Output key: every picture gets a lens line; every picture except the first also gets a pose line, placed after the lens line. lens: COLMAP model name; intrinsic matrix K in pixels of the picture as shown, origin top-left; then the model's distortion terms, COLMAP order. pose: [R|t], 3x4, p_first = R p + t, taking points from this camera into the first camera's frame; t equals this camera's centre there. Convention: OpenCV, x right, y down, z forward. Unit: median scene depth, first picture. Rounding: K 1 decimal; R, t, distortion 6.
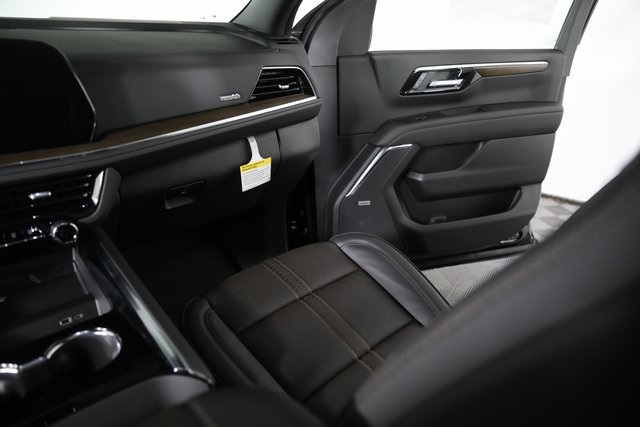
lens RADIAL K [[438.8, 0, 317.4], [0, 438.8, 215.7], [0, 0, 1]] dist [-0.093210, 0.066708]
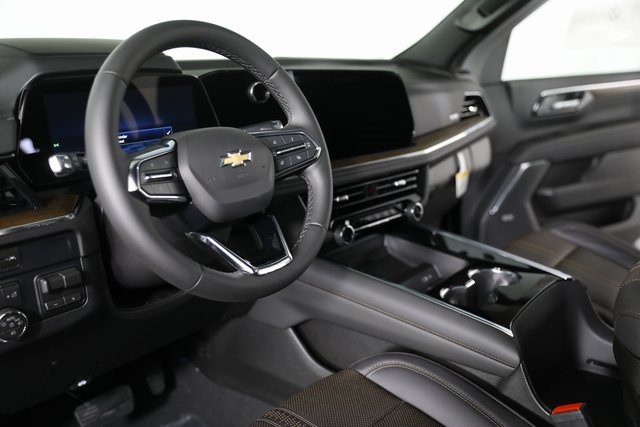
lens RADIAL K [[587.8, 0, 319.3], [0, 587.8, 216.8], [0, 0, 1]] dist [0.025276, 0.000000]
pose [[0.987759, -0.069531, 0.139635, -0.814141], [0.091047, 0.983844, -0.154149, 0.218542], [-0.126661, 0.164975, 0.978131, -0.508015]]
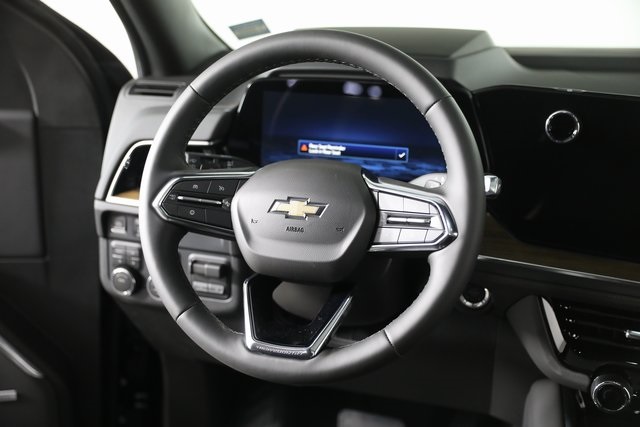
lens RADIAL K [[723.7, 0, 314.8], [0, 723.7, 214.1], [0, 0, 1]] dist [0.048126, 0.000000]
pose [[0.511836, 0.256113, -0.820018, -0.165976], [-0.359207, 0.930883, 0.066531, -0.039106], [0.780381, 0.260503, 0.568458, -0.166943]]
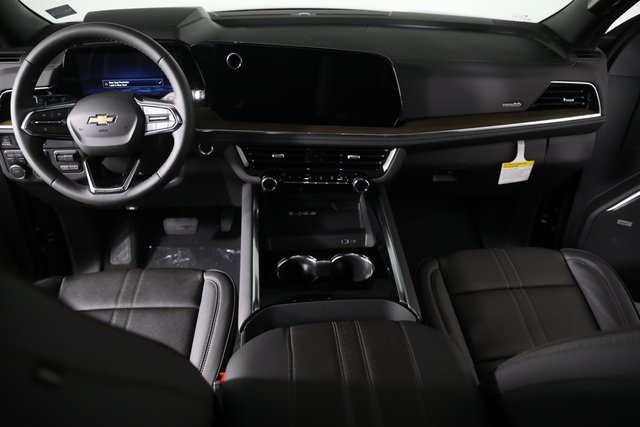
lens RADIAL K [[438.8, 0, 316.7], [0, 438.8, 214.0], [0, 0, 1]] dist [-0.093210, 0.066708]
pose [[0.789000, 0.322617, -0.522874, 0.081124], [-0.253761, 0.946177, 0.200882, -0.094545], [0.559539, -0.025811, 0.828402, -0.245562]]
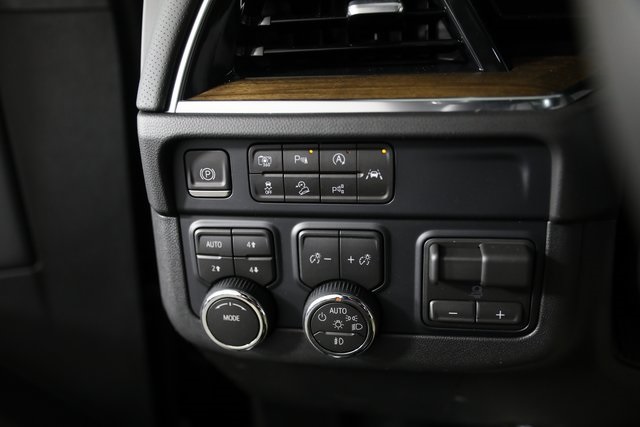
lens RADIAL K [[550.3, 0, 318.8], [0, 550.3, 210.9], [0, 0, 1]] dist [-0.091708, 0.004871]
pose [[0.633713, 0.233006, -0.737642, -0.899915], [-0.264438, 0.961364, 0.076495, 0.125873], [0.726967, 0.146584, 0.670845, 0.057371]]
